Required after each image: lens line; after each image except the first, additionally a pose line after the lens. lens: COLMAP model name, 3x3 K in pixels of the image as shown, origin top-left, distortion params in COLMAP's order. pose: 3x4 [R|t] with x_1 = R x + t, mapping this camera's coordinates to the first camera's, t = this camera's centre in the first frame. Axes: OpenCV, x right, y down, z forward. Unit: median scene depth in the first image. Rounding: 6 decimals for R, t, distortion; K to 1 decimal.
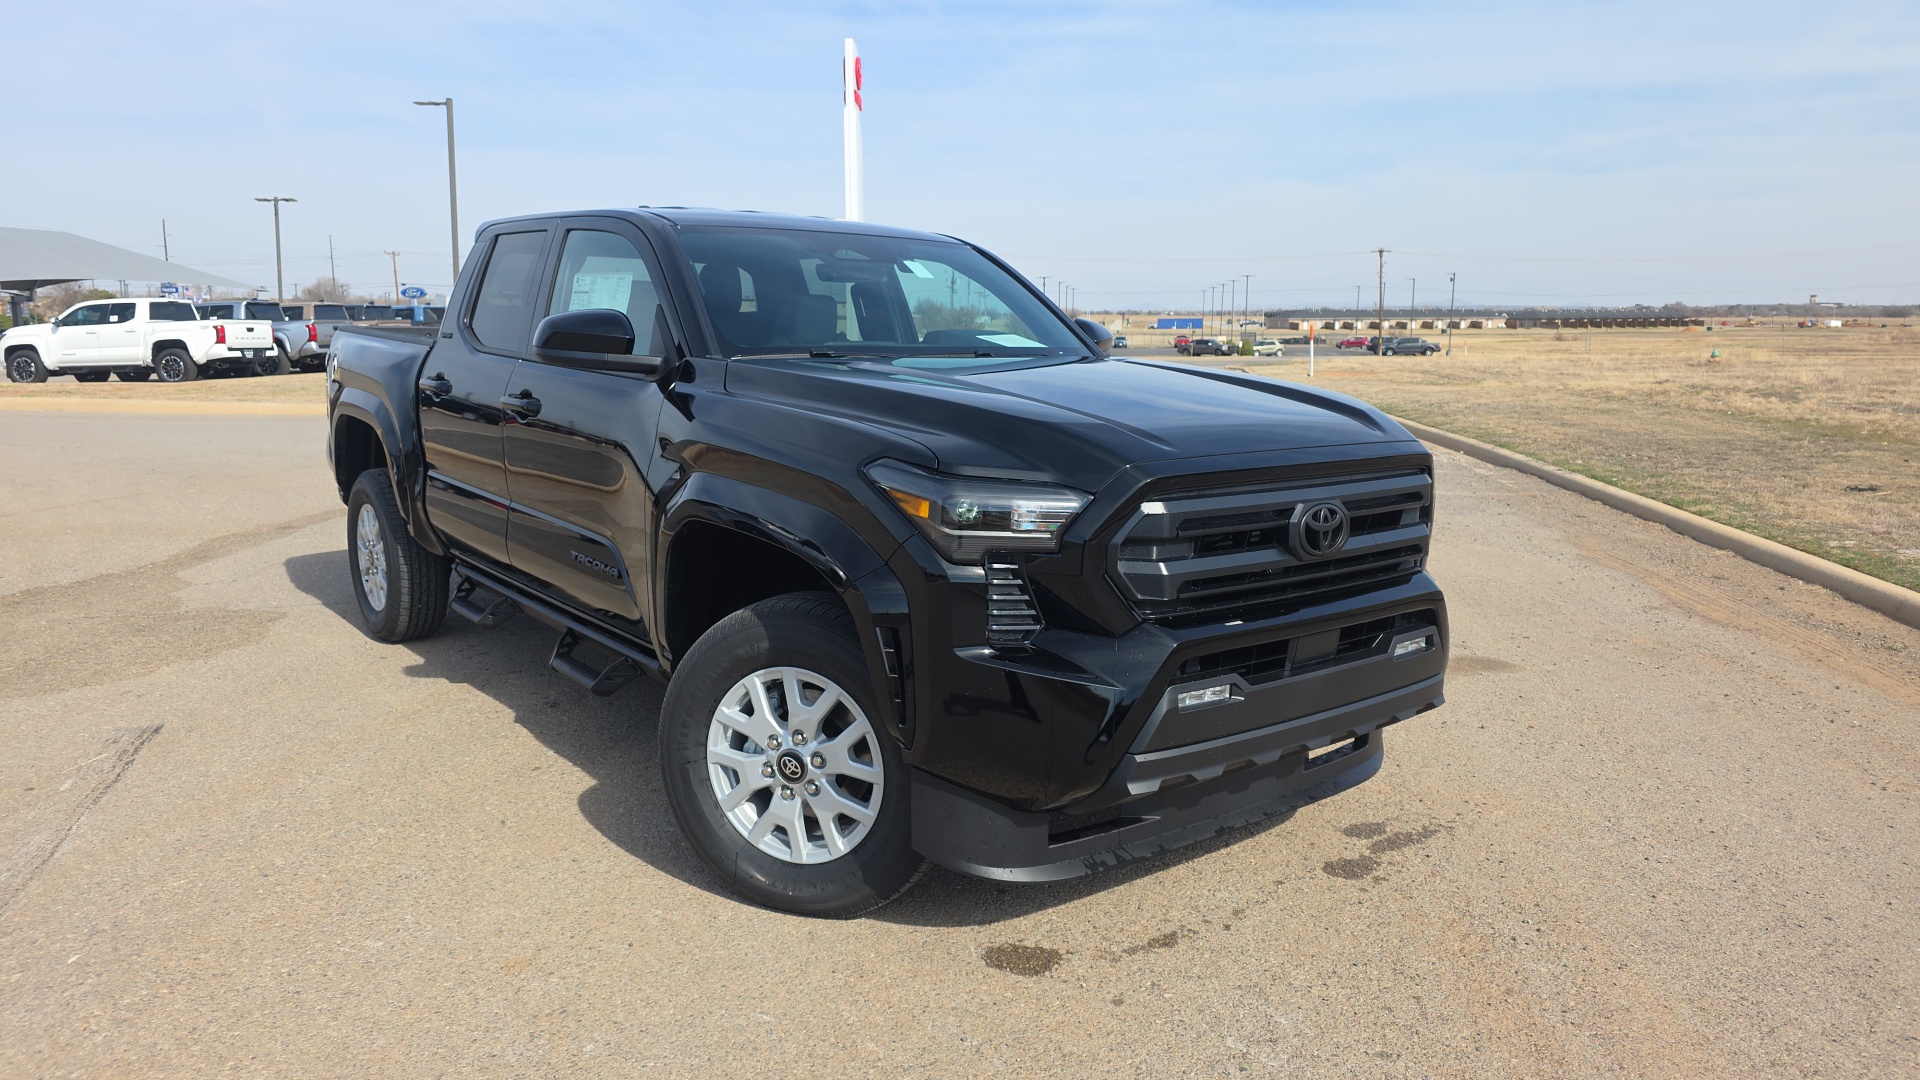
lens RADIAL K [[1306.0, 0, 918.7], [0, 1306.0, 516.6], [0, 0, 1]] dist [0.030298, -0.028252]
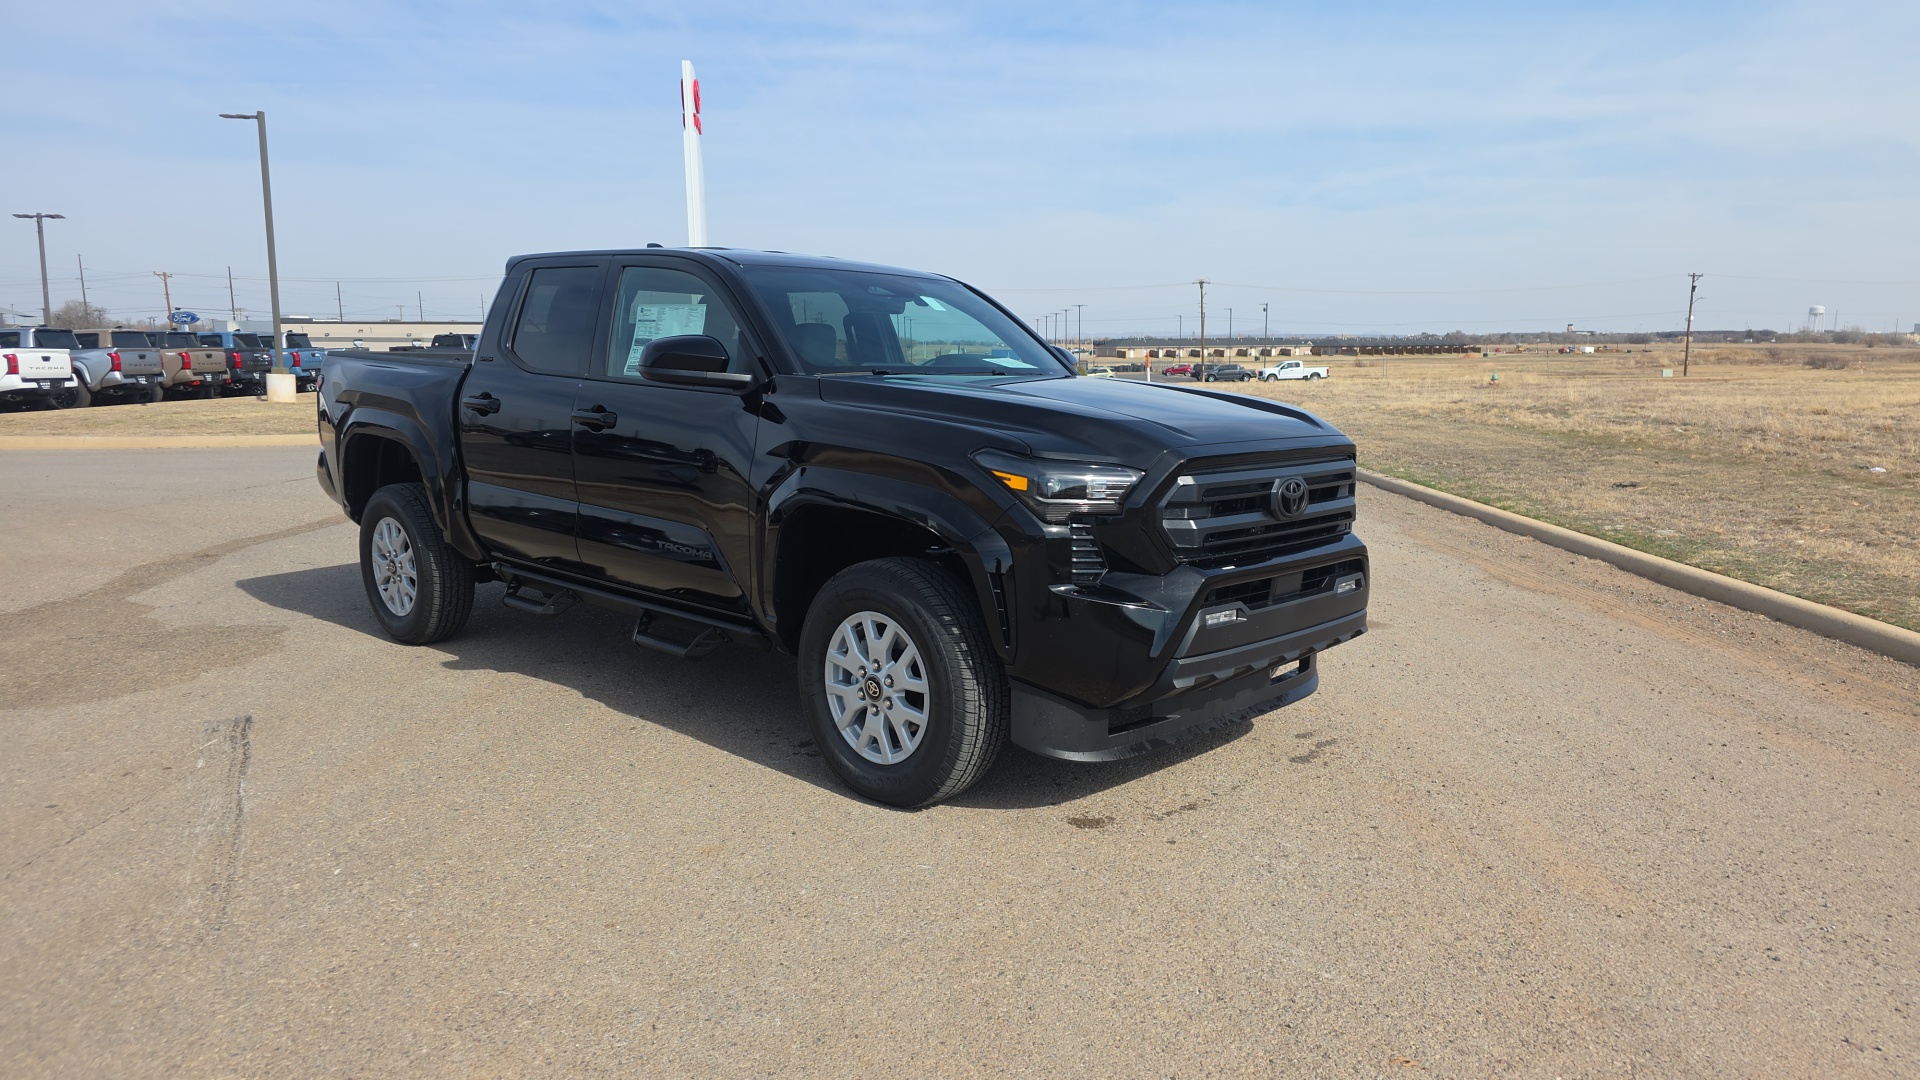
lens RADIAL K [[1344.9, 0, 968.2], [0, 1344.9, 553.4], [0, 0, 1]] dist [0.034094, -0.018406]
pose [[0.983590, -0.028935, 0.178083, -0.165714], [0.028690, 0.999581, 0.003952, 0.032196], [-0.178122, 0.001222, 0.984008, -0.191490]]
